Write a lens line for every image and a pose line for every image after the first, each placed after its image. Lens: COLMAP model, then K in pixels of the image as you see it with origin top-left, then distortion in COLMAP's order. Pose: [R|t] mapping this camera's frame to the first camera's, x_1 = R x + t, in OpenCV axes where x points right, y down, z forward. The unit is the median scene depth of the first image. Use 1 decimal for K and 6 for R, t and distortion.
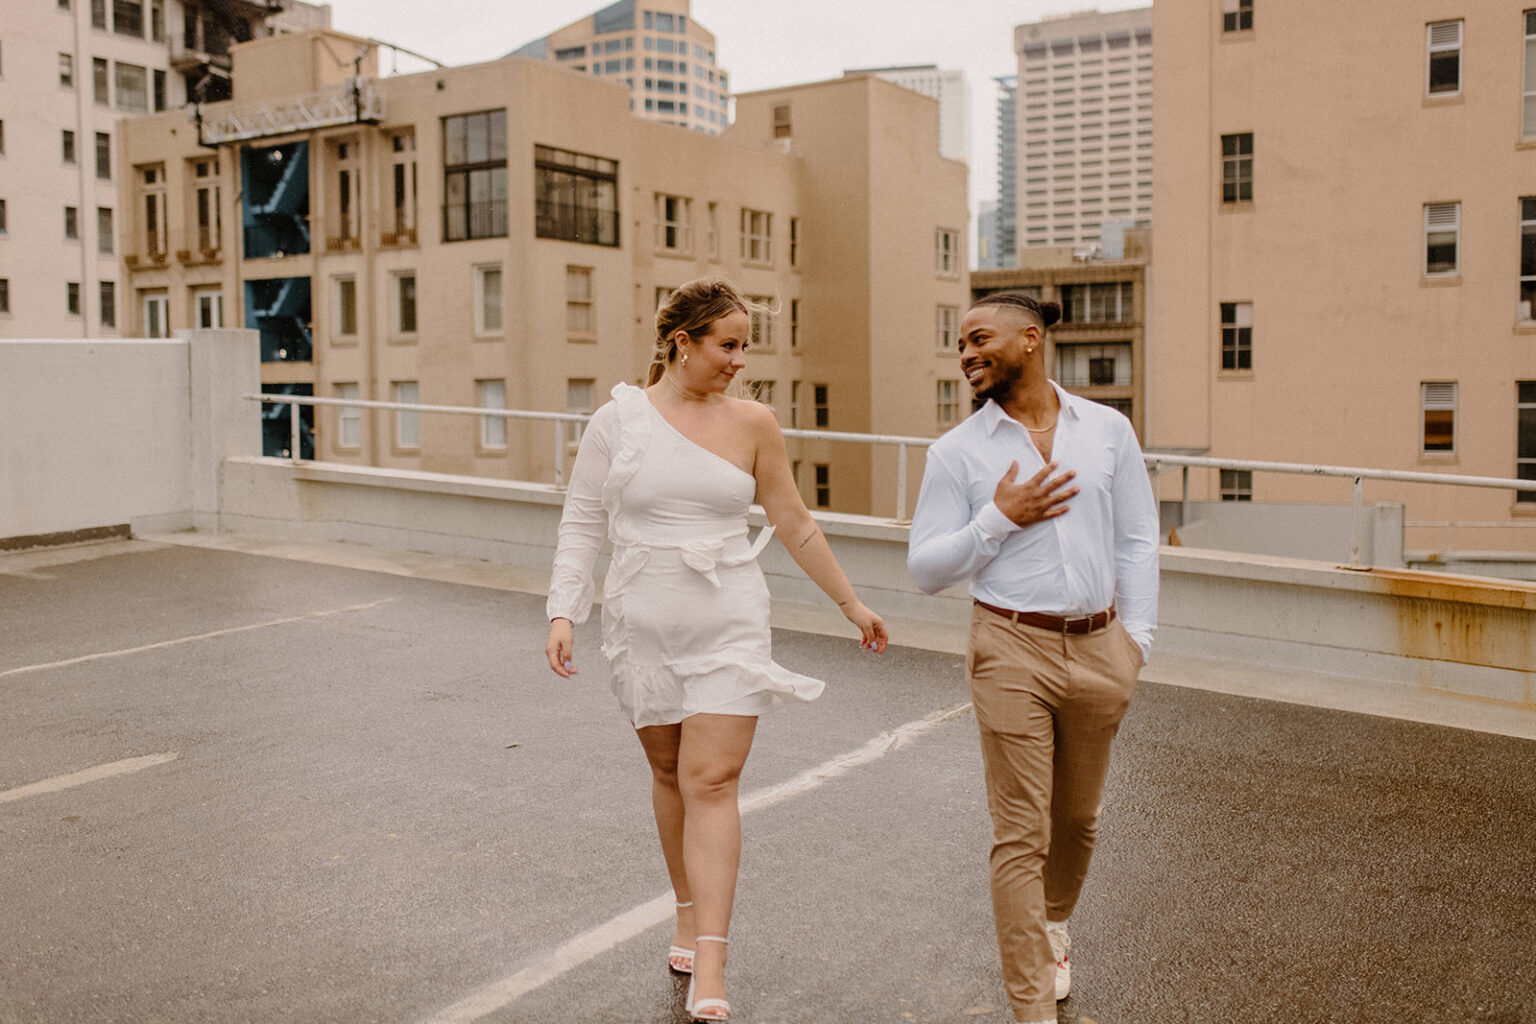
lens RADIAL K [[1550.9, 0, 765.3], [0, 1550.9, 485.1], [0, 0, 1]] dist [-0.015295, -0.002362]
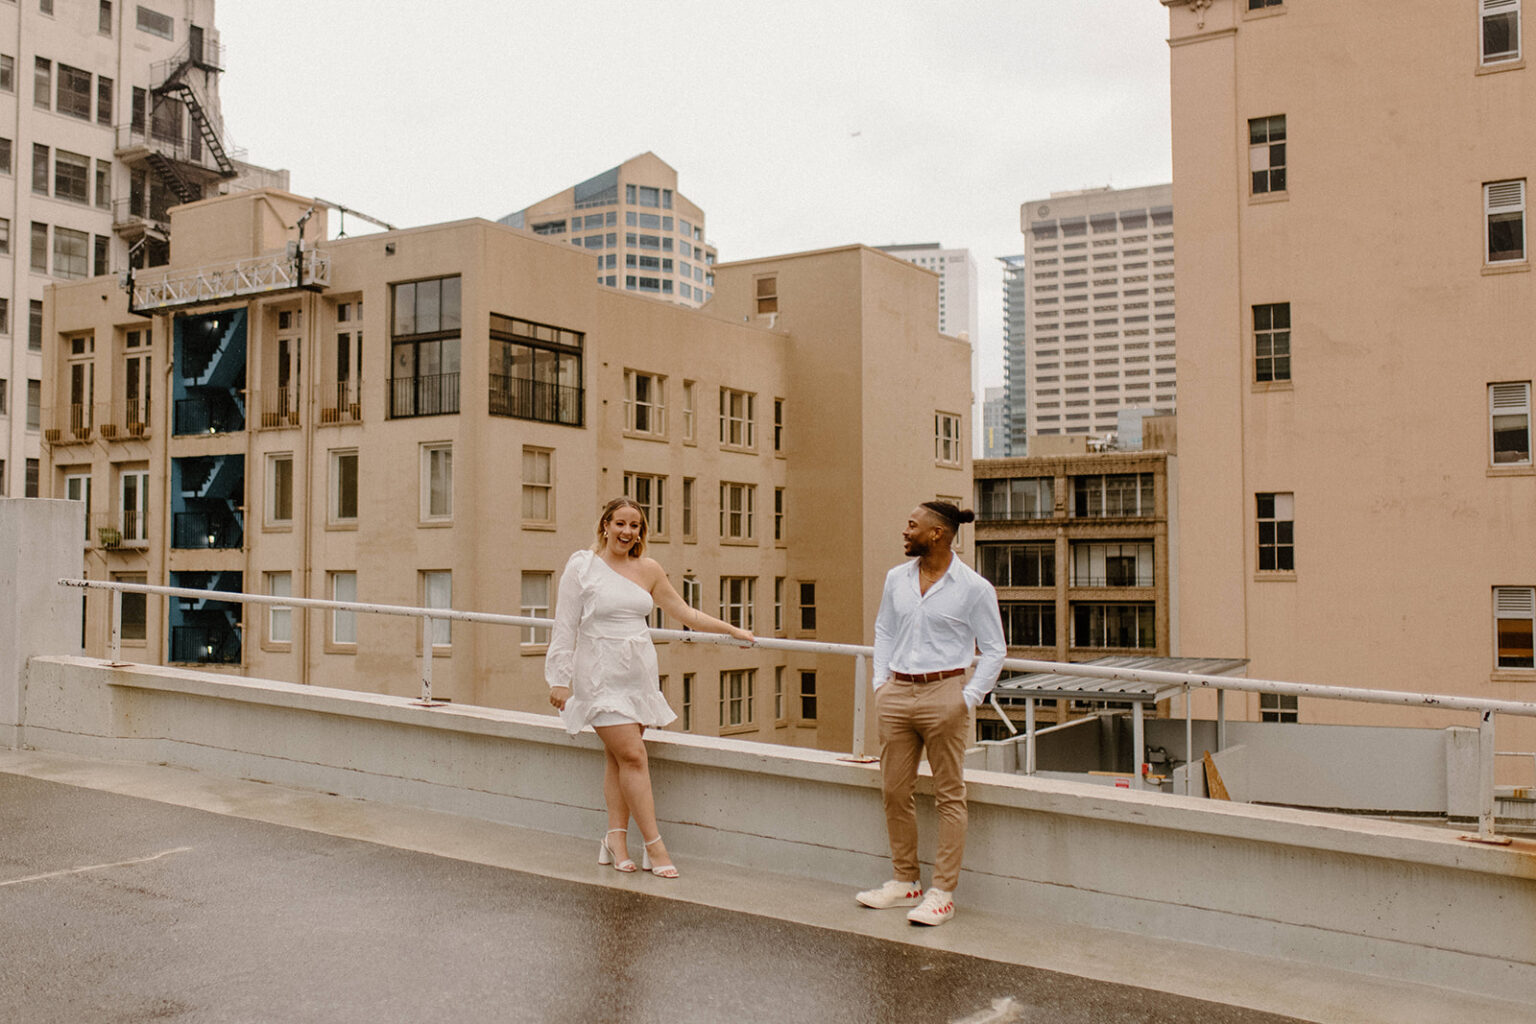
lens RADIAL K [[1641.7, 0, 701.0], [0, 1641.7, 506.6], [0, 0, 1]] dist [-0.063994, 0.086920]
pose [[0.999226, 0.012174, -0.037419, 0.011309], [-0.016242, 0.993751, -0.110431, -0.002576], [0.035841, 0.110954, 0.993179, 0.056730]]
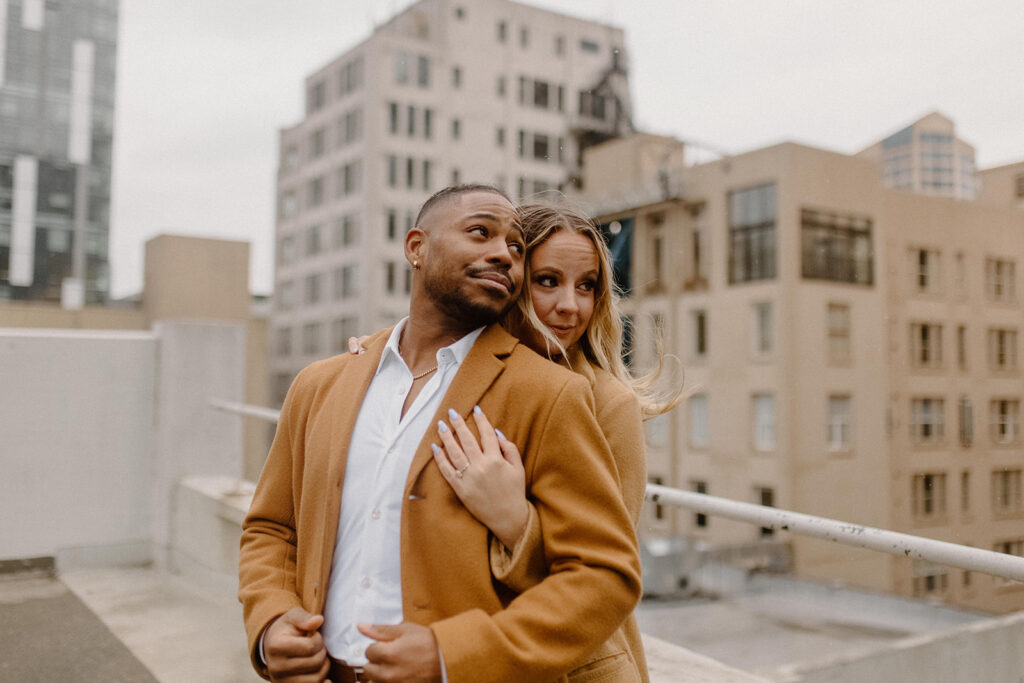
lens RADIAL K [[944.3, 0, 566.0], [0, 944.3, 315.5], [0, 0, 1]] dist [-0.006921, 0.010988]
pose [[0.896823, -0.017748, -0.442034, 0.017785], [-0.049190, 0.988998, -0.139509, -0.015887], [0.439647, 0.146858, 0.886083, 0.239774]]
